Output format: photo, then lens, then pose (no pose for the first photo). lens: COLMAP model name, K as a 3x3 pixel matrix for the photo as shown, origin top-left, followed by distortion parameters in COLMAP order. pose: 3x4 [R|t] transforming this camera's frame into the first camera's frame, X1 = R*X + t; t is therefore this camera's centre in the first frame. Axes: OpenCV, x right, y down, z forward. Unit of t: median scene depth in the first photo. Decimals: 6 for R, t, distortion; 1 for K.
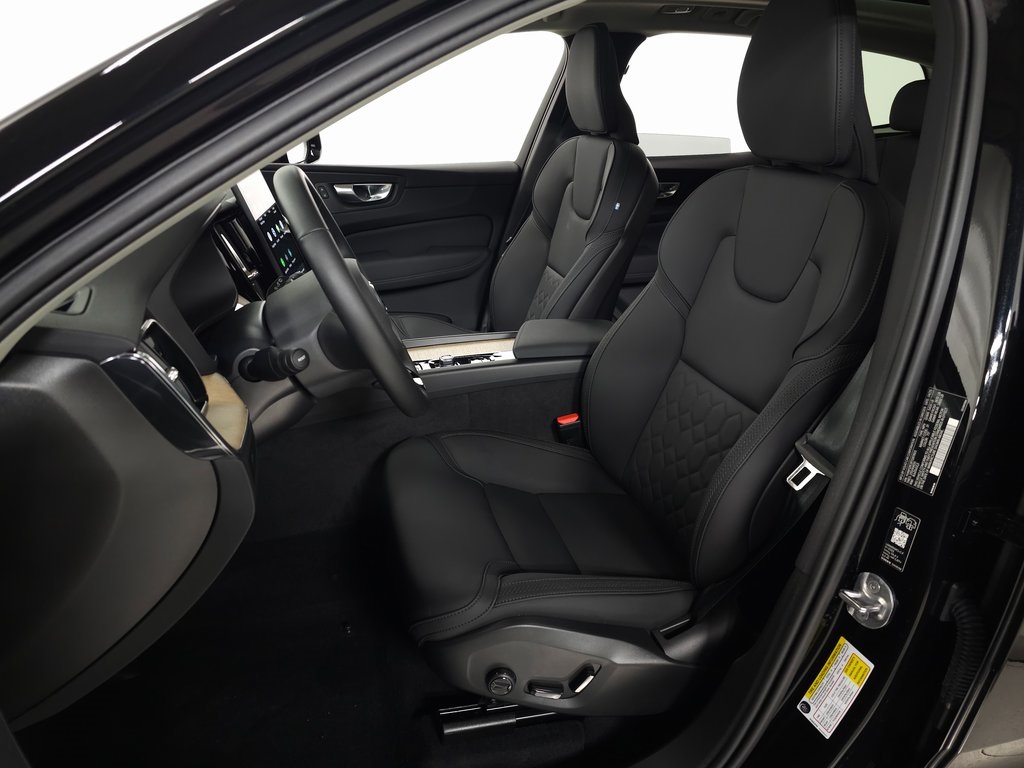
lens RADIAL K [[687.9, 0, 516.0], [0, 687.9, 383.1], [0, 0, 1]] dist [0.026370, -0.042564]
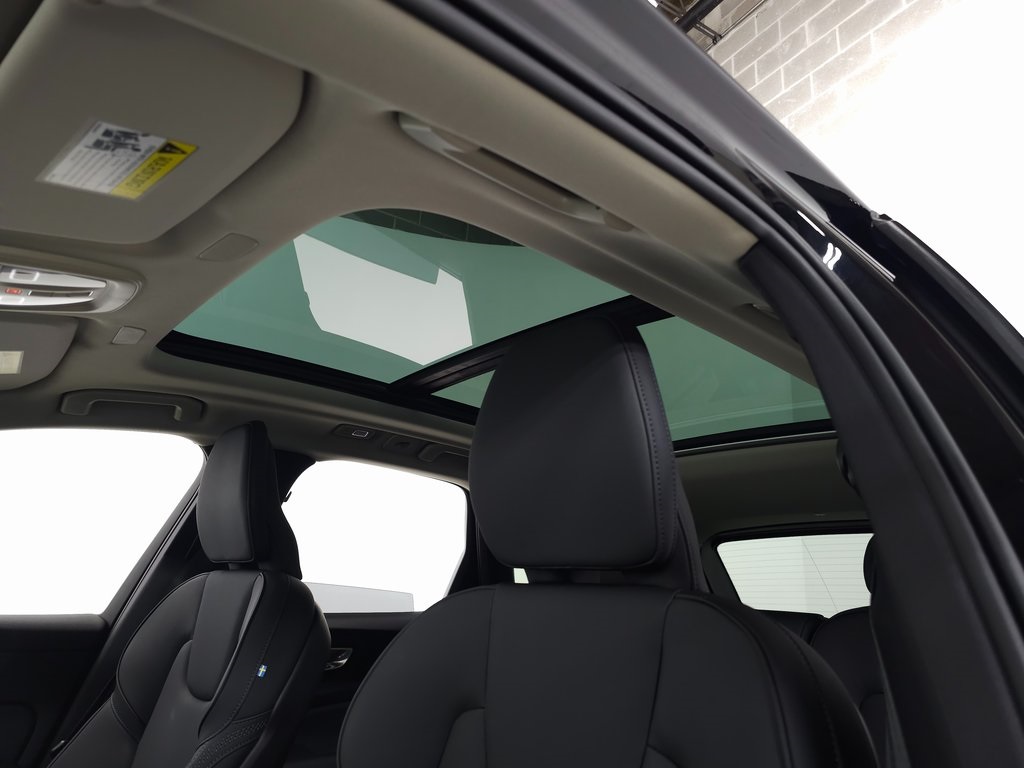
lens RADIAL K [[687.9, 0, 516.9], [0, 687.9, 381.3], [0, 0, 1]] dist [0.026370, -0.042564]
pose [[0.892375, 0.157773, 0.422816, 0.043745], [0.145094, 0.786853, -0.599842, -0.054996], [-0.427333, 0.596632, 0.679276, 0.298951]]
